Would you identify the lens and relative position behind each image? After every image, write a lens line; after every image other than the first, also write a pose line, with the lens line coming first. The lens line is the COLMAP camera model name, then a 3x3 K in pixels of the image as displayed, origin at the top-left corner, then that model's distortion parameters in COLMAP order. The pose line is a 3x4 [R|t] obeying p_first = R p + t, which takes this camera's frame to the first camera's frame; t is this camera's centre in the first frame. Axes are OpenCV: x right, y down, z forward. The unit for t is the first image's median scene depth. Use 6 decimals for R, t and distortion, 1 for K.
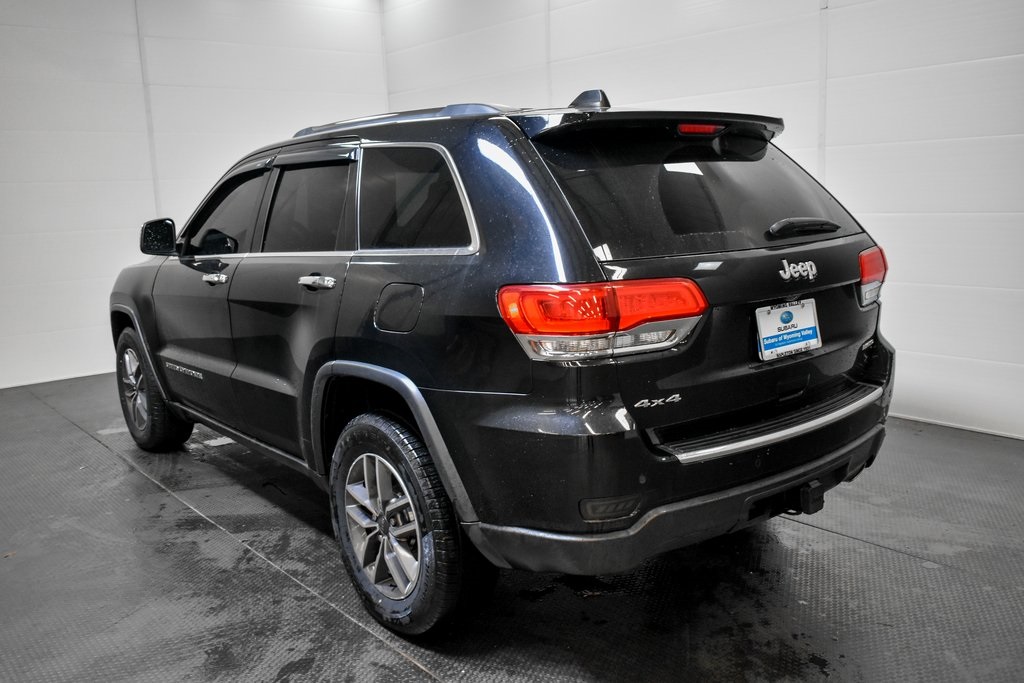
lens RADIAL K [[885.3, 0, 523.7], [0, 885.3, 340.4], [0, 0, 1]] dist [-0.033329, -0.003852]
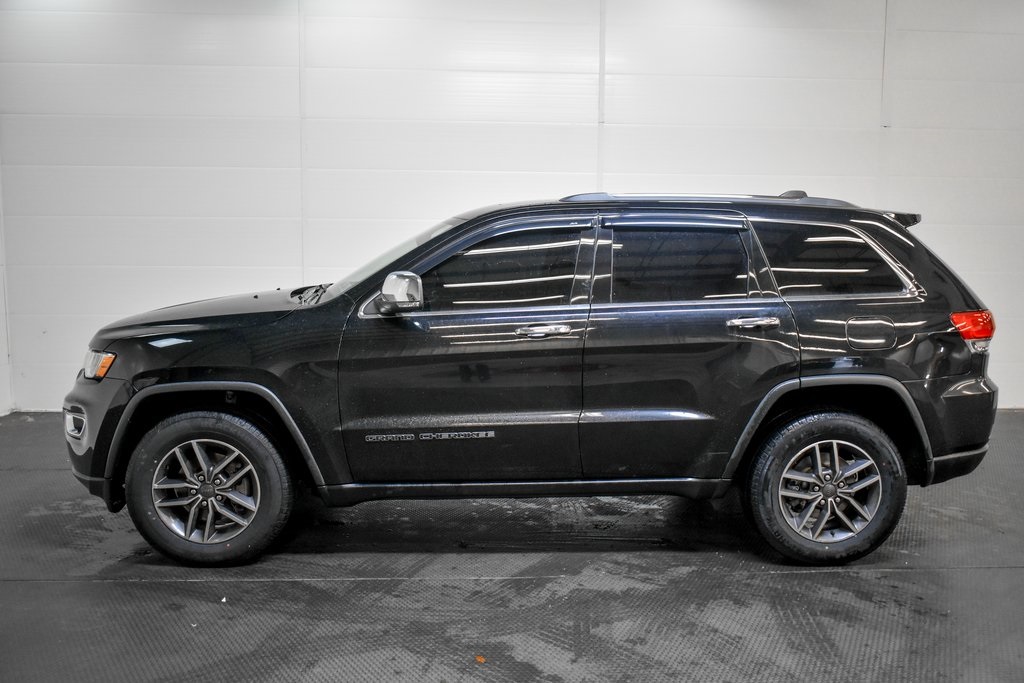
lens RADIAL K [[885.3, 0, 523.7], [0, 885.3, 340.4], [0, 0, 1]] dist [-0.033329, -0.003852]
pose [[0.589431, -0.061379, 0.805483, -1.629994], [0.108268, 0.994116, -0.003474, -0.080103], [-0.800530, 0.089256, 0.592608, 0.561386]]
